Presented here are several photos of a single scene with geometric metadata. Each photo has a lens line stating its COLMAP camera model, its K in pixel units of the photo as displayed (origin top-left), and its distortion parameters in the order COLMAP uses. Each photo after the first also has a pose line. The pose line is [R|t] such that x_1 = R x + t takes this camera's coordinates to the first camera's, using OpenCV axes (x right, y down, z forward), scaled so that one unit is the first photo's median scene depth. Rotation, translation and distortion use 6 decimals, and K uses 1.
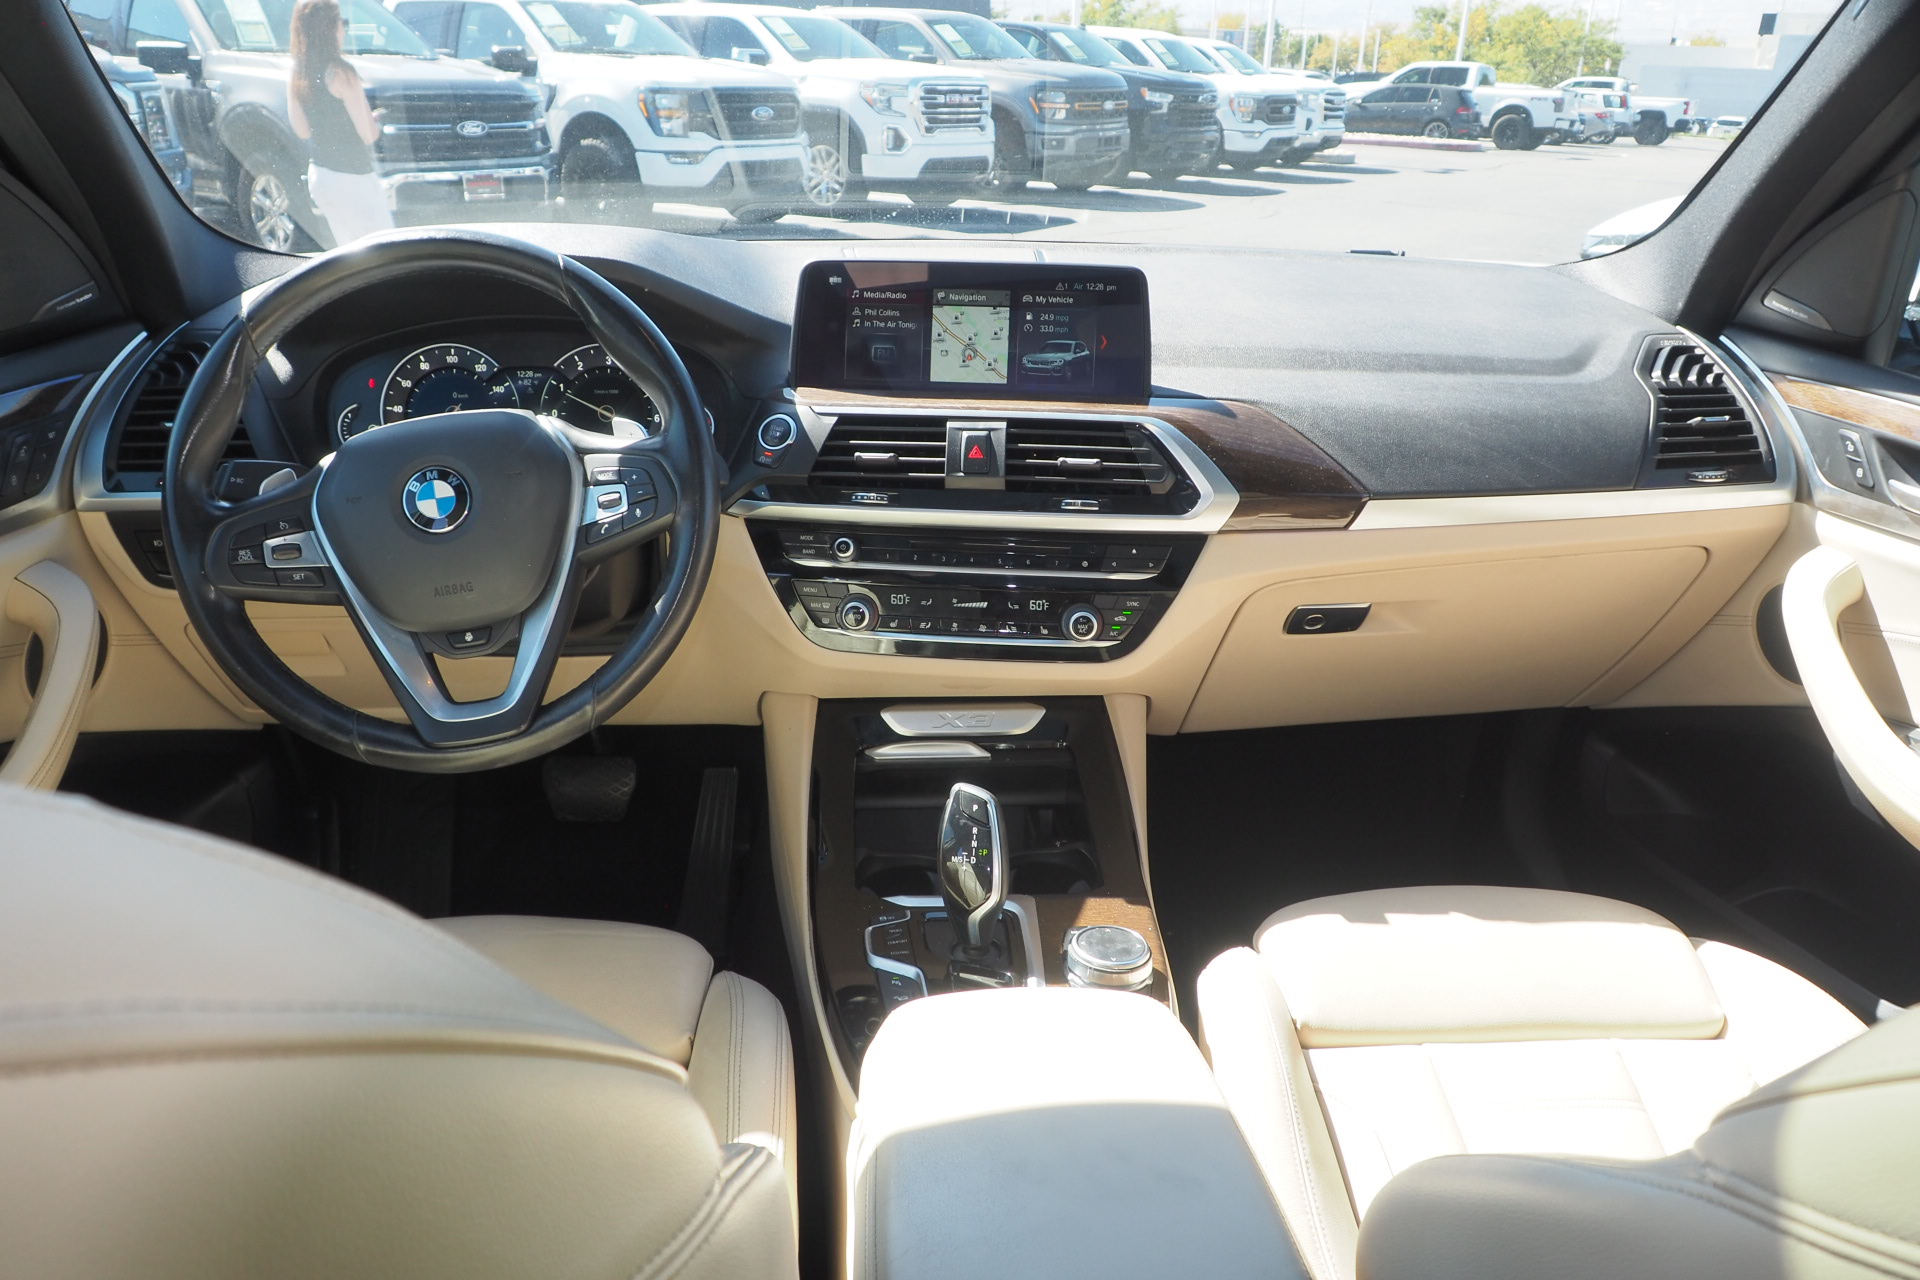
lens RADIAL K [[1382.8, 0, 948.6], [0, 1382.8, 642.3], [0, 0, 1]] dist [-0.033045, -0.000246]
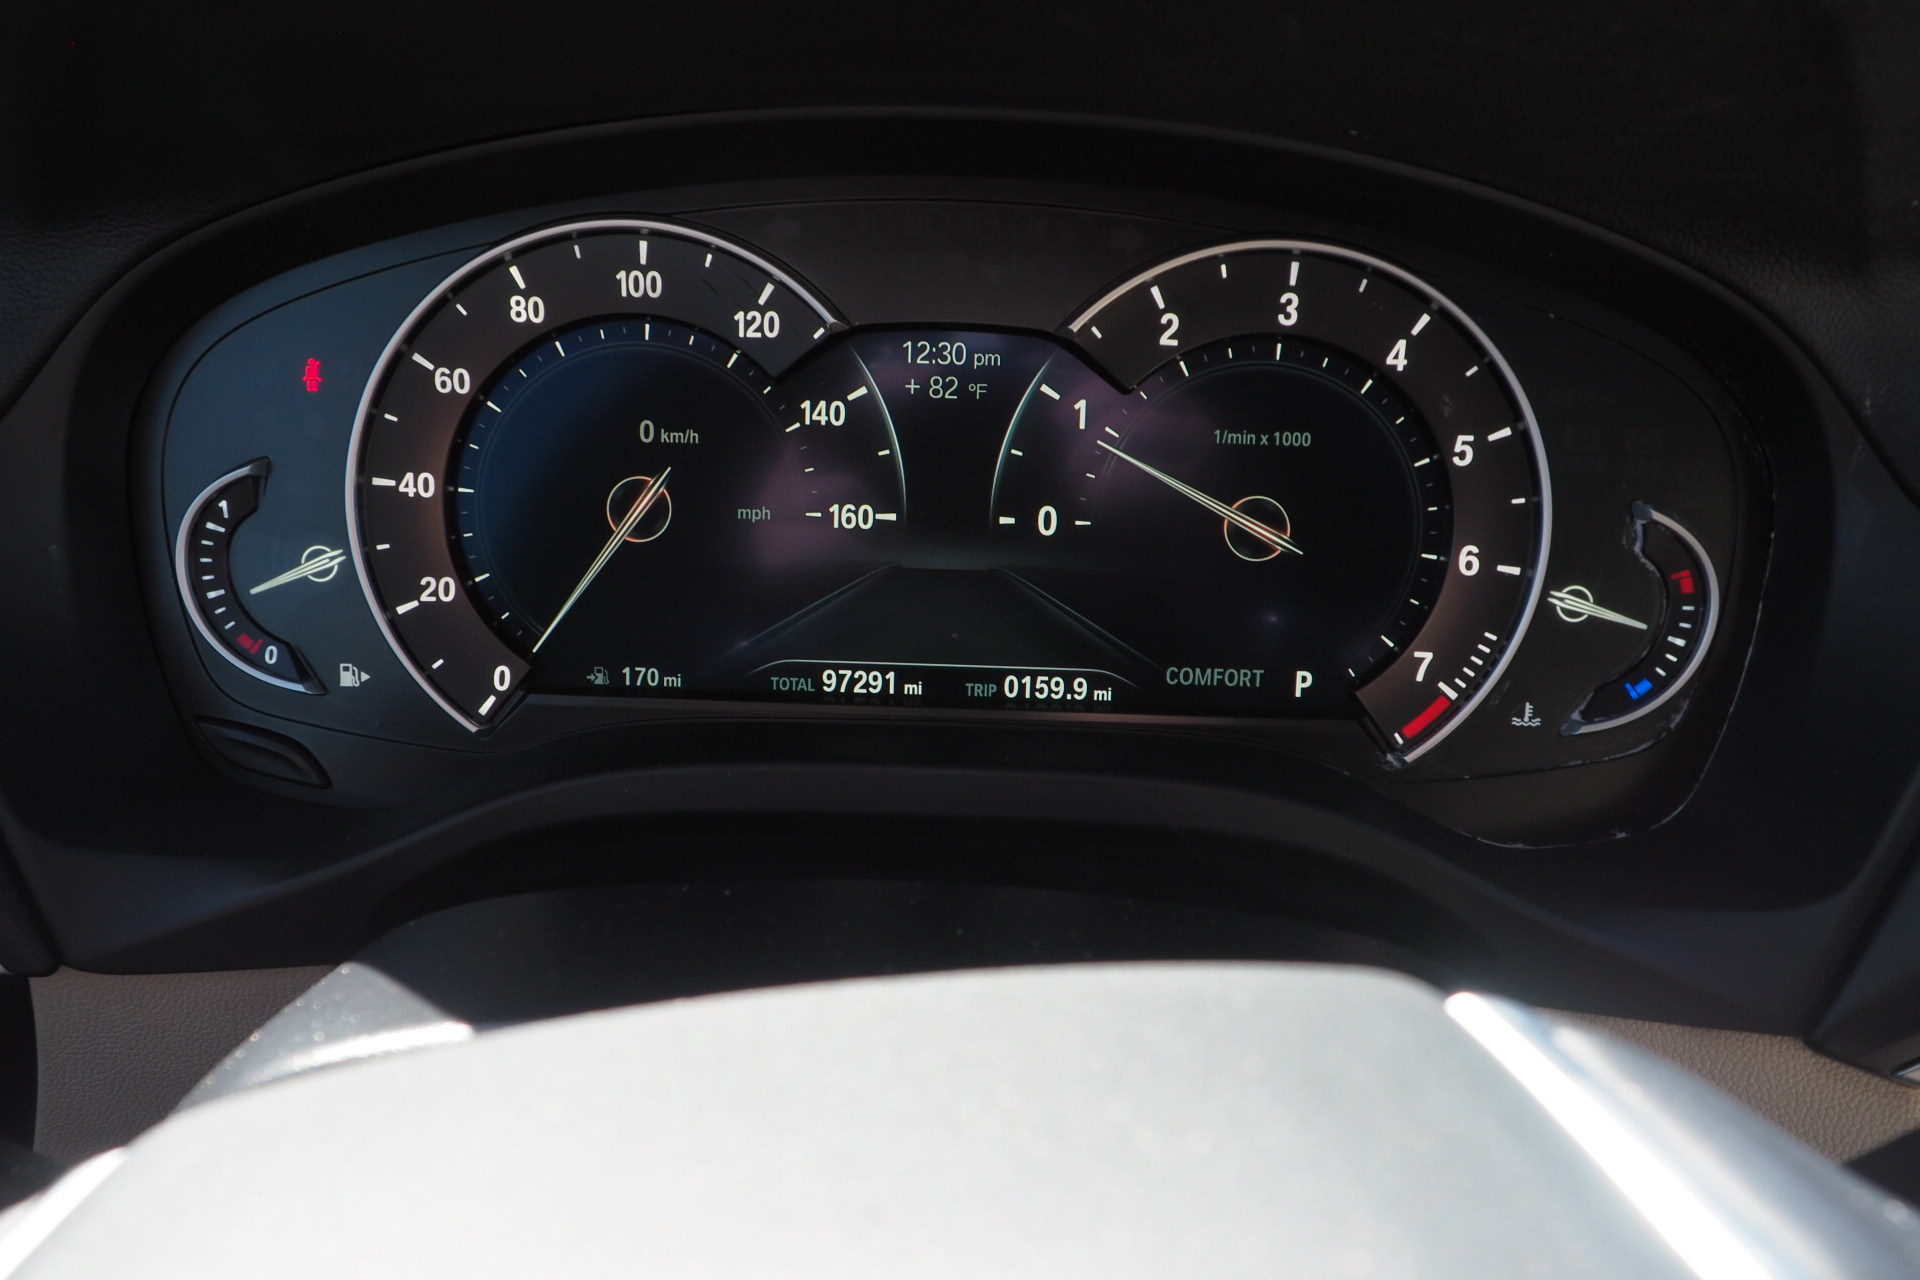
lens RADIAL K [[1394.7, 0, 960.0], [0, 1394.7, 640.0], [0, 0, 1]] dist [-0.038849, -0.001089]
pose [[0.996676, 0.048864, -0.065182, -0.299845], [-0.041984, 0.993792, 0.103027, -0.179241], [0.069811, -0.099948, 0.992541, 0.792635]]
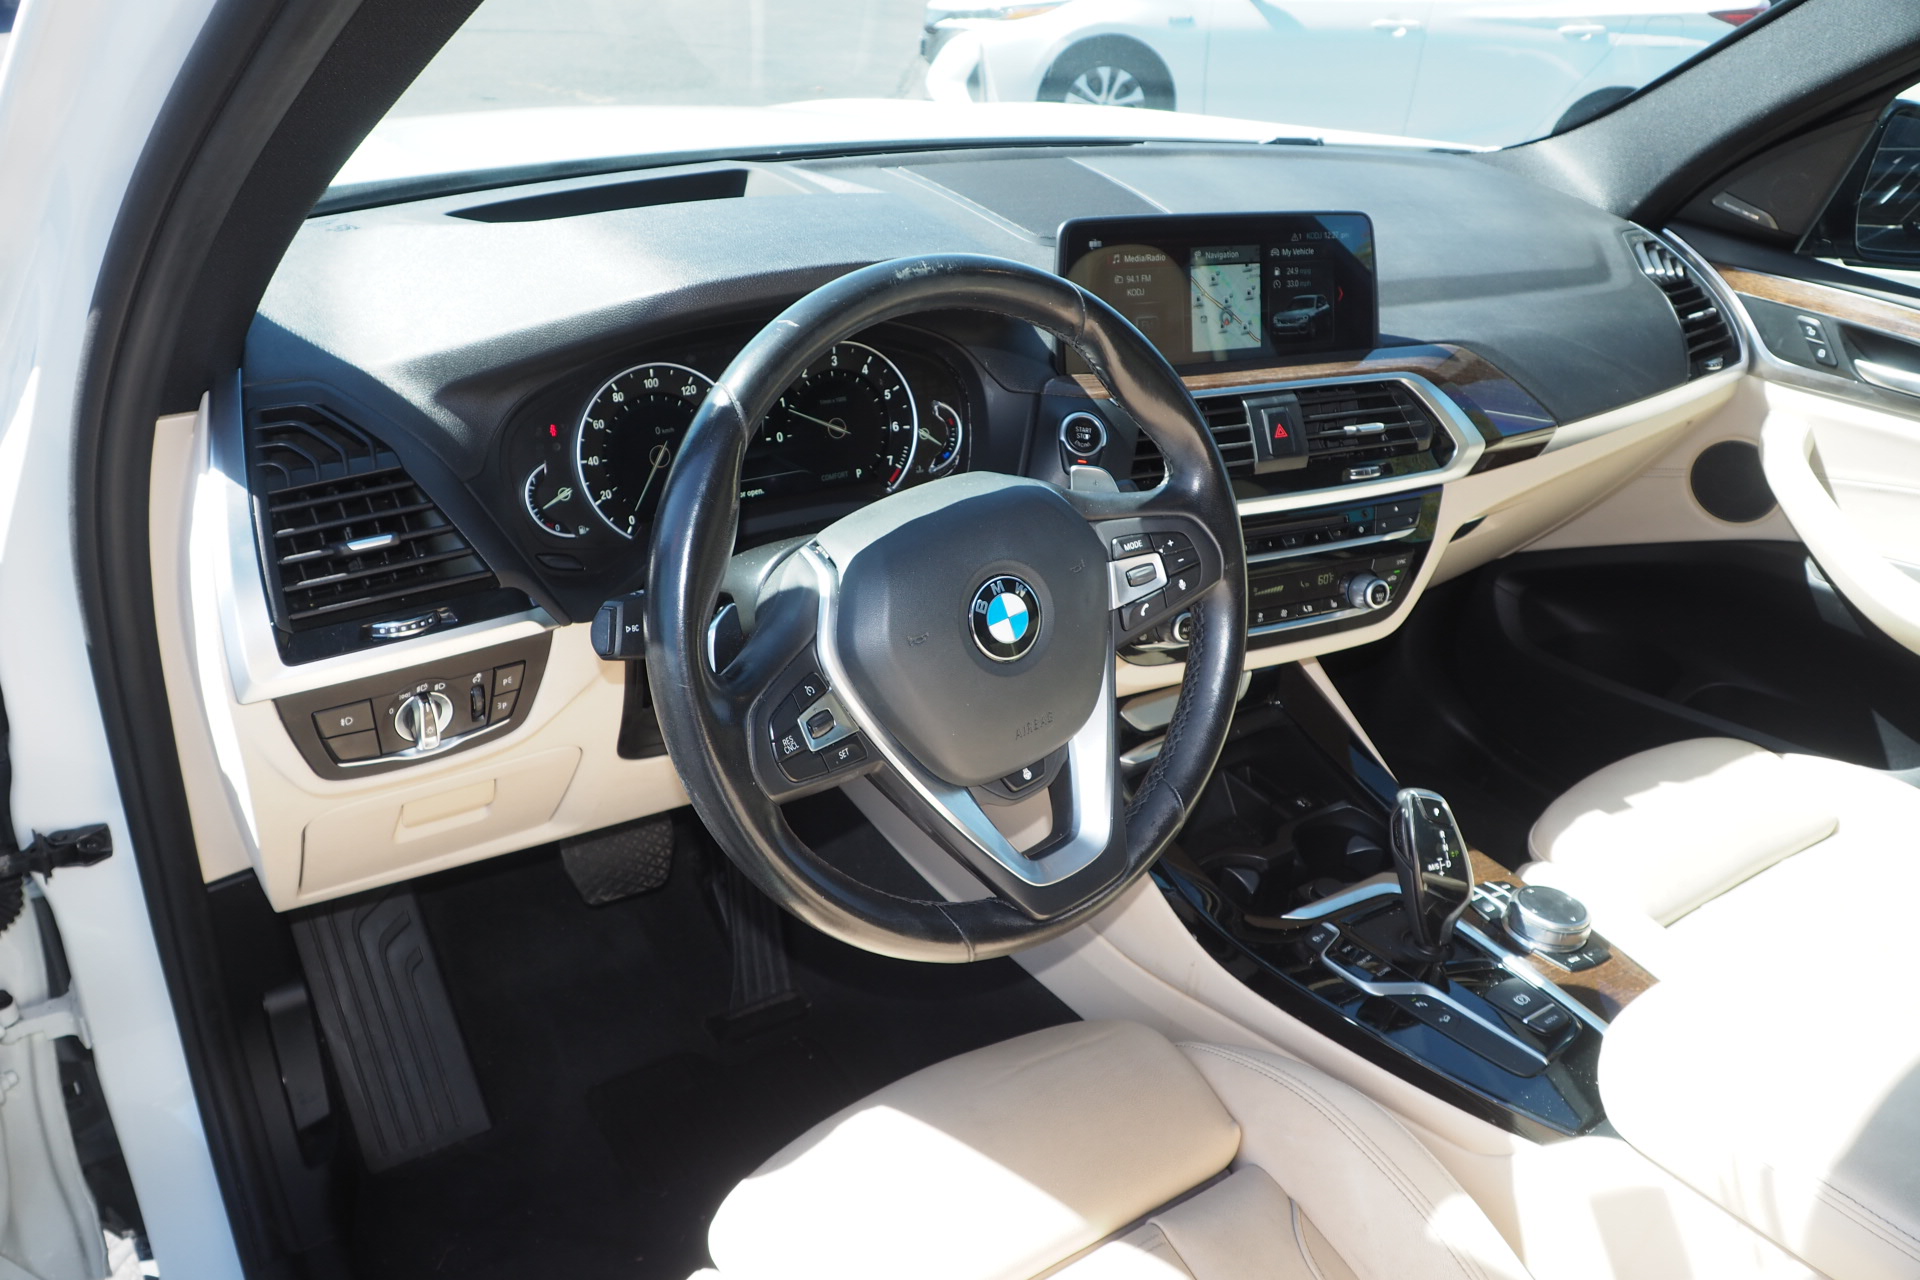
lens RADIAL K [[1467.1, 0, 960.0], [0, 1467.1, 640.0], [0, 0, 1]] dist [-0.023602, -0.004551]
pose [[0.855449, -0.197651, 0.478687, -0.649064], [0.127472, 0.976230, 0.175286, -0.196445], [-0.501954, -0.088929, 0.860310, 0.243949]]
